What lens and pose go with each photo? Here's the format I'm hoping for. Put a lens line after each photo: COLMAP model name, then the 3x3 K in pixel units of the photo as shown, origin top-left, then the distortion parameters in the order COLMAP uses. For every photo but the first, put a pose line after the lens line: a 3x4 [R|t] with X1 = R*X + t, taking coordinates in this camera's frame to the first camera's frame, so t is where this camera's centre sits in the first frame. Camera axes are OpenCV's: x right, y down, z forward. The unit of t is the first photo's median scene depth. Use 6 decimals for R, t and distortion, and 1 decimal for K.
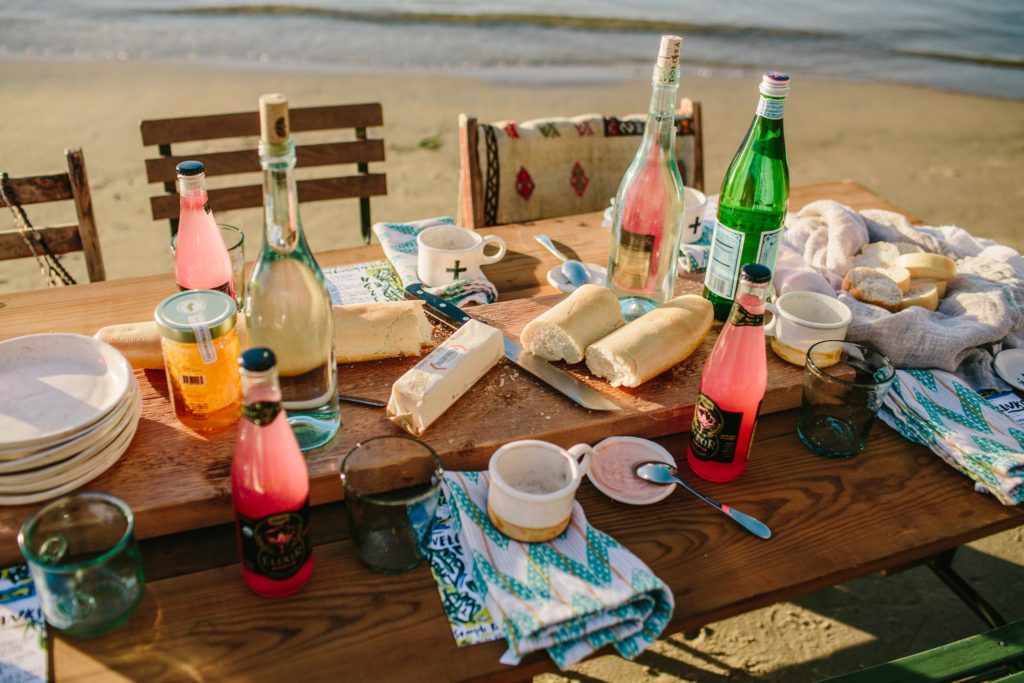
lens RADIAL K [[1051.8, 0, 512.0], [0, 1051.8, 341.5], [0, 0, 1]] dist [-0.073748, 0.009114]
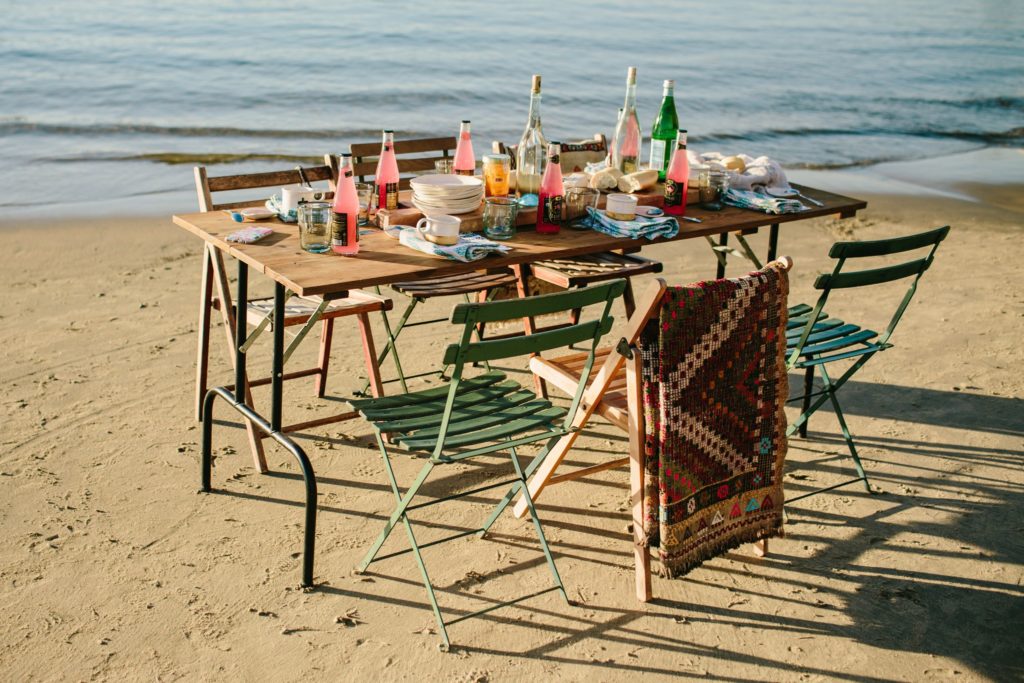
lens RADIAL K [[1051.8, 0, 512.0], [0, 1051.8, 341.5], [0, 0, 1]] dist [-0.073748, 0.009114]
pose [[0.973520, -0.097646, 0.206698, -0.718888], [0.132457, 0.977877, -0.161899, 0.739673], [-0.186316, 0.184990, 0.964917, -1.307618]]
